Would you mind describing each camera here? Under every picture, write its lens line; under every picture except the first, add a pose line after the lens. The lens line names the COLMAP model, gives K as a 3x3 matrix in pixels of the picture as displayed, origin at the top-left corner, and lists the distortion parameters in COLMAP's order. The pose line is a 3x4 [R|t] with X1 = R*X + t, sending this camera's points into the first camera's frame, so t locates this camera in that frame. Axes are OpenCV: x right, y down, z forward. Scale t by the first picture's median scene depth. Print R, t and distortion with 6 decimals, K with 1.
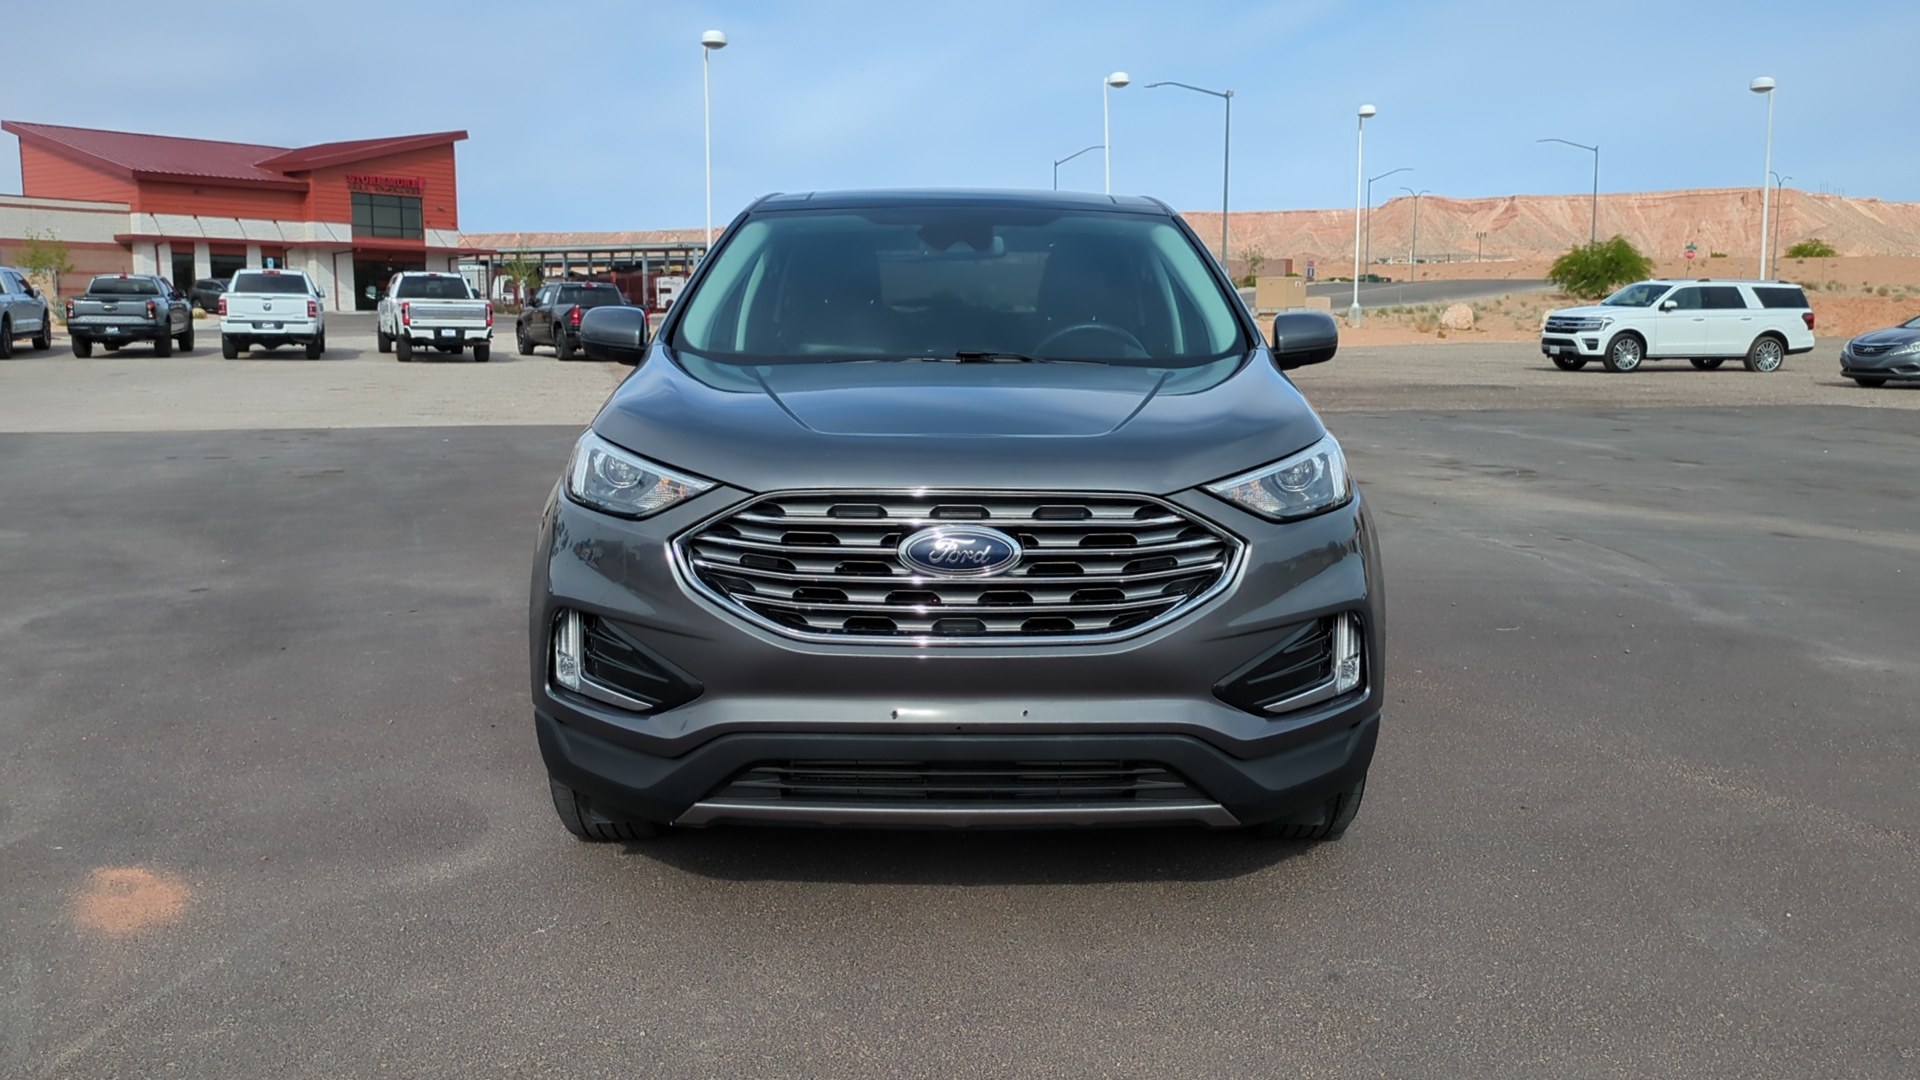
lens RADIAL K [[1659.6, 0, 947.6], [0, 1659.6, 528.8], [0, 0, 1]] dist [0.053070, -0.065609]
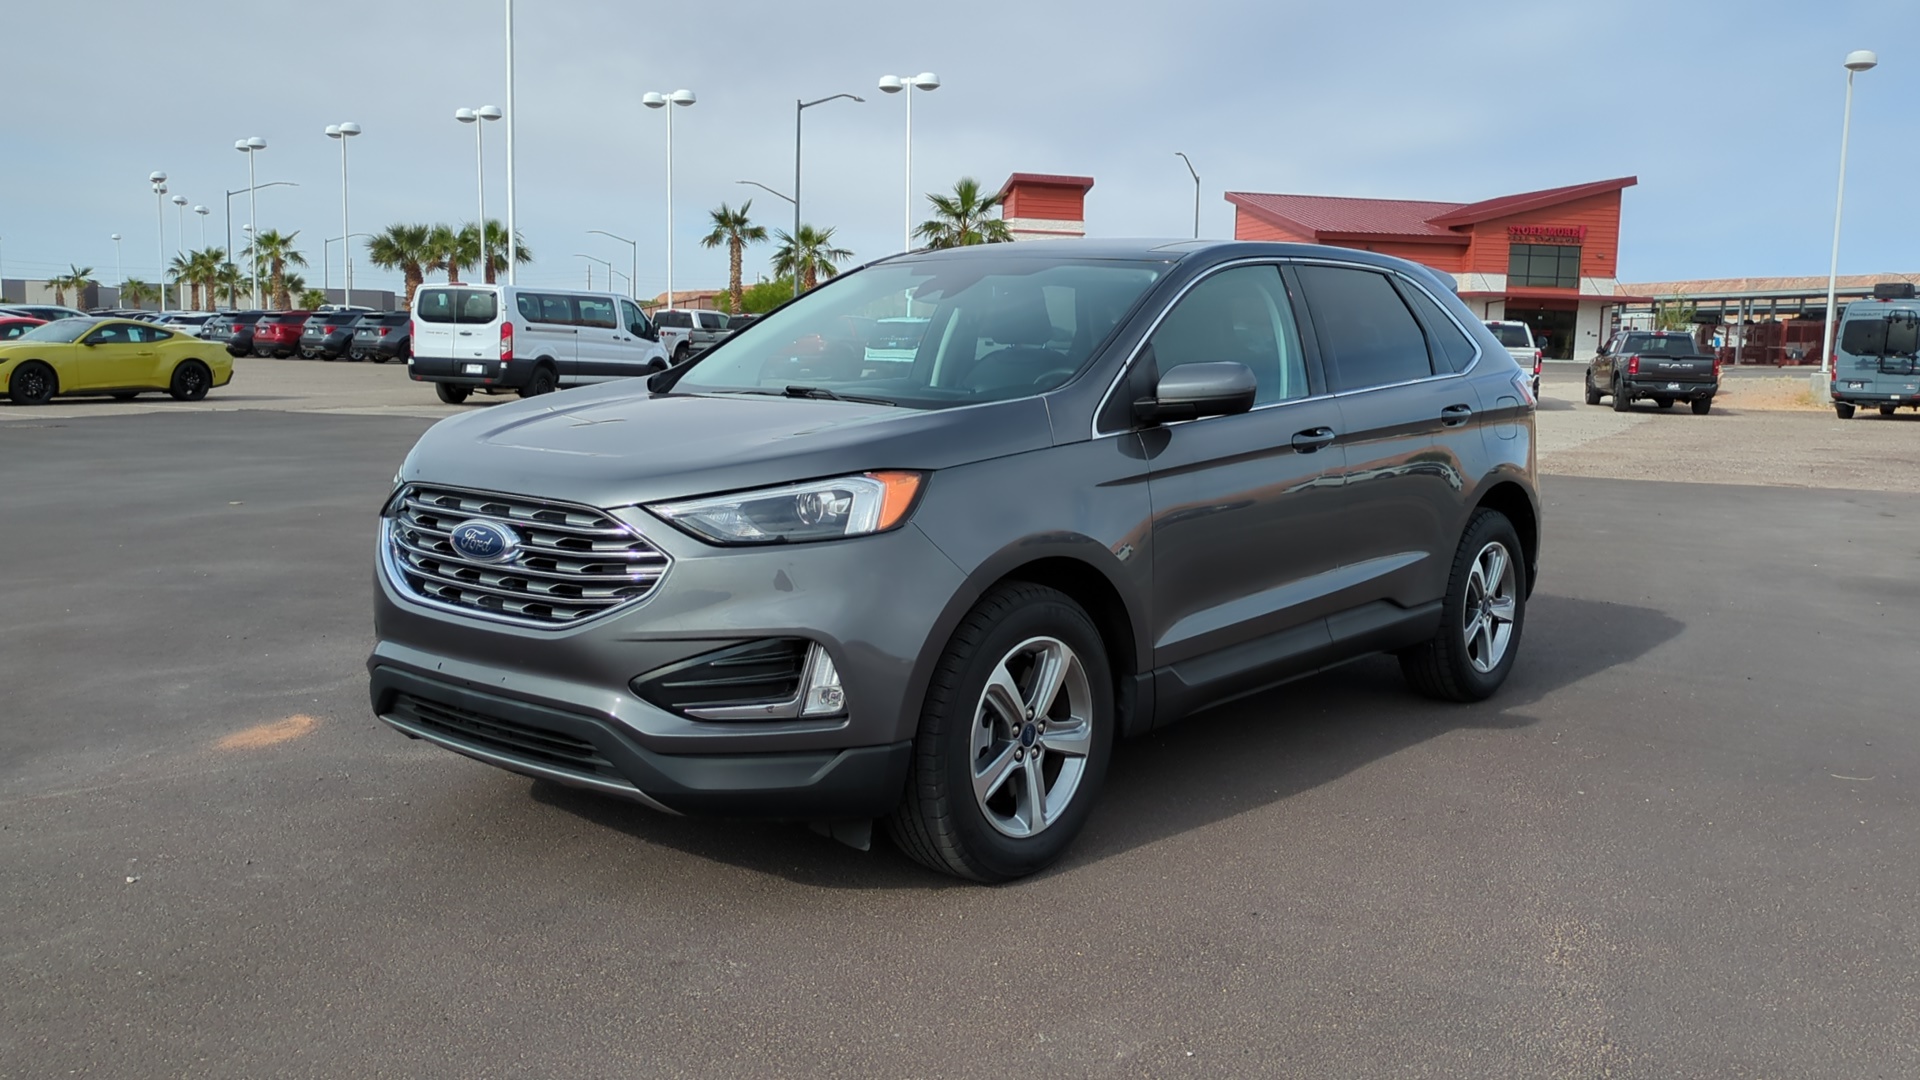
lens RADIAL K [[1659.6, 0, 993.5], [0, 1659.6, 539.6], [0, 0, 1]] dist [0.053070, -0.065609]
pose [[0.763826, 0.085901, -0.639680, 1.055461], [-0.100206, 0.994869, 0.013946, -0.041569], [0.637596, 0.053448, 0.768515, 0.281168]]
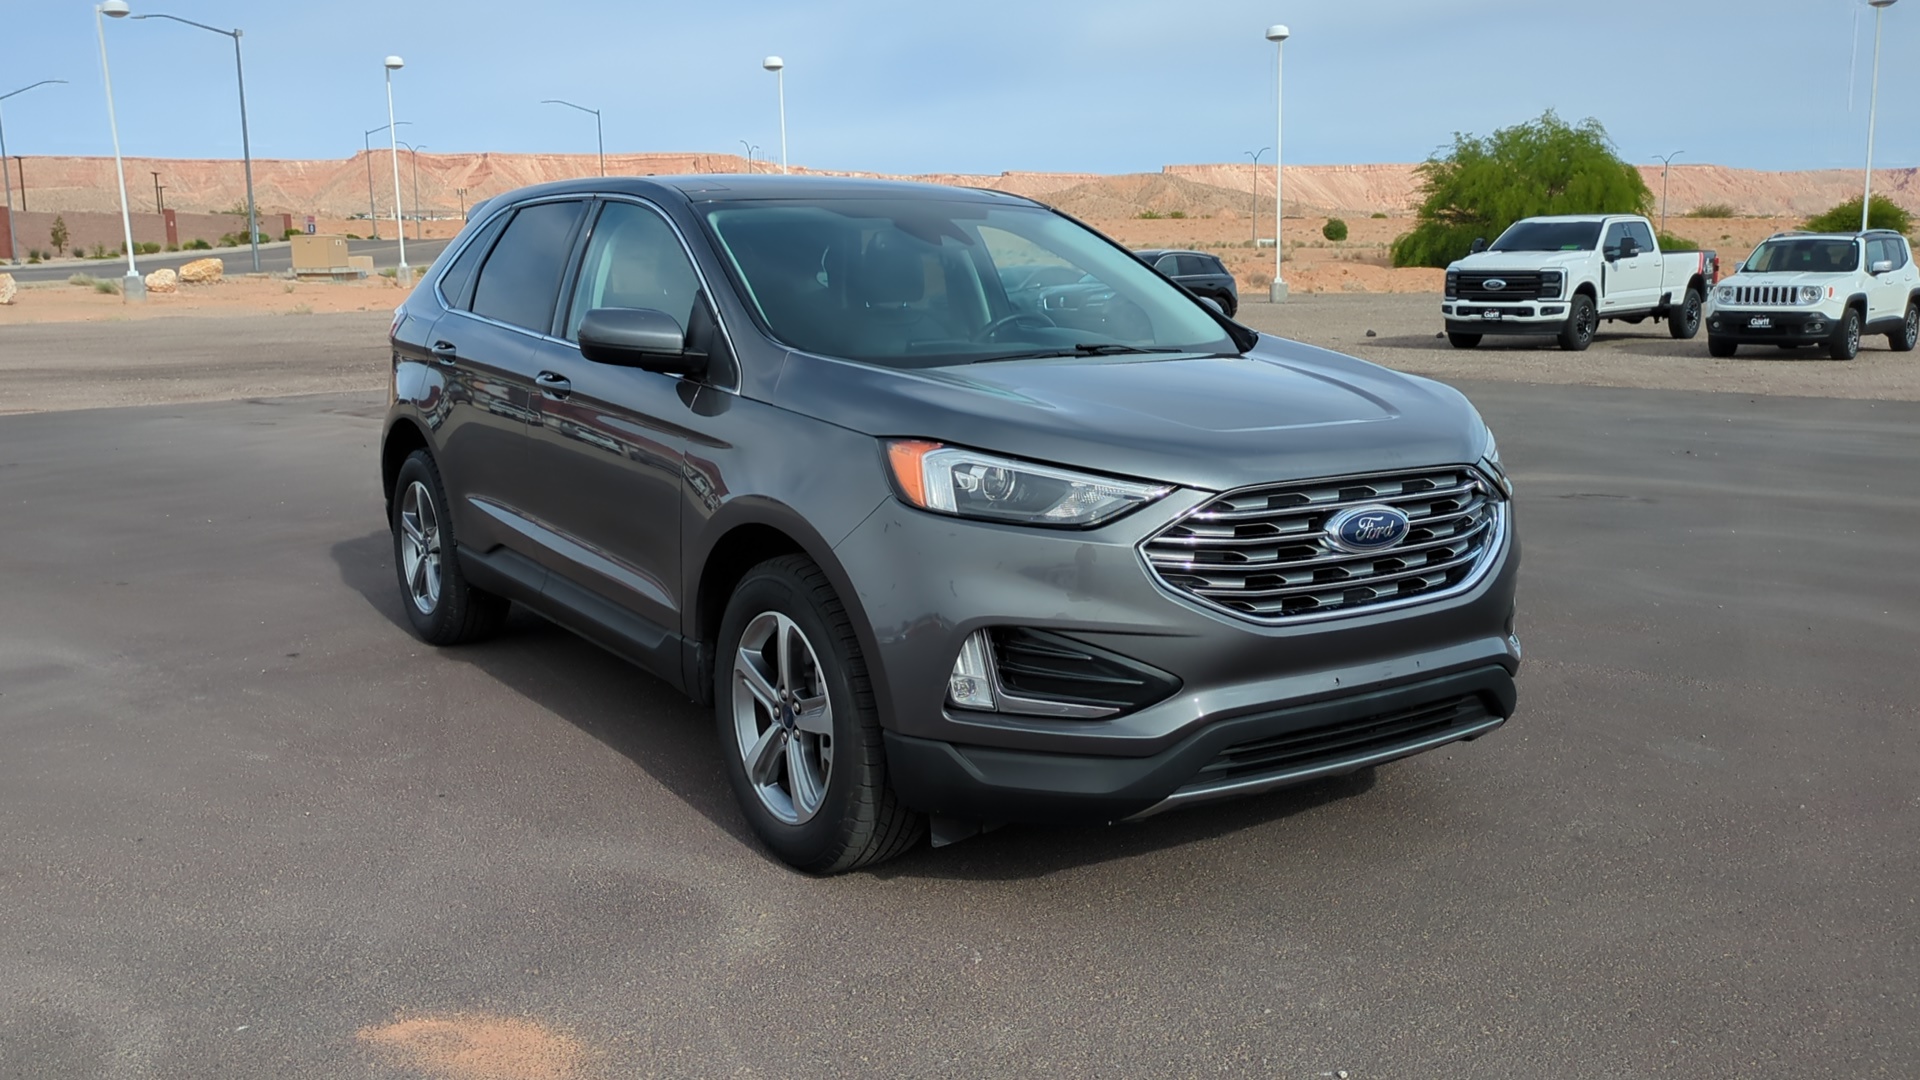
lens RADIAL K [[1659.6, 0, 963.0], [0, 1659.6, 549.9], [0, 0, 1]] dist [0.053070, -0.065609]
pose [[0.828028, -0.101497, 0.551423, -0.813848], [0.080717, 0.994813, 0.061903, -0.061775], [-0.554846, -0.006748, 0.831926, 0.211954]]
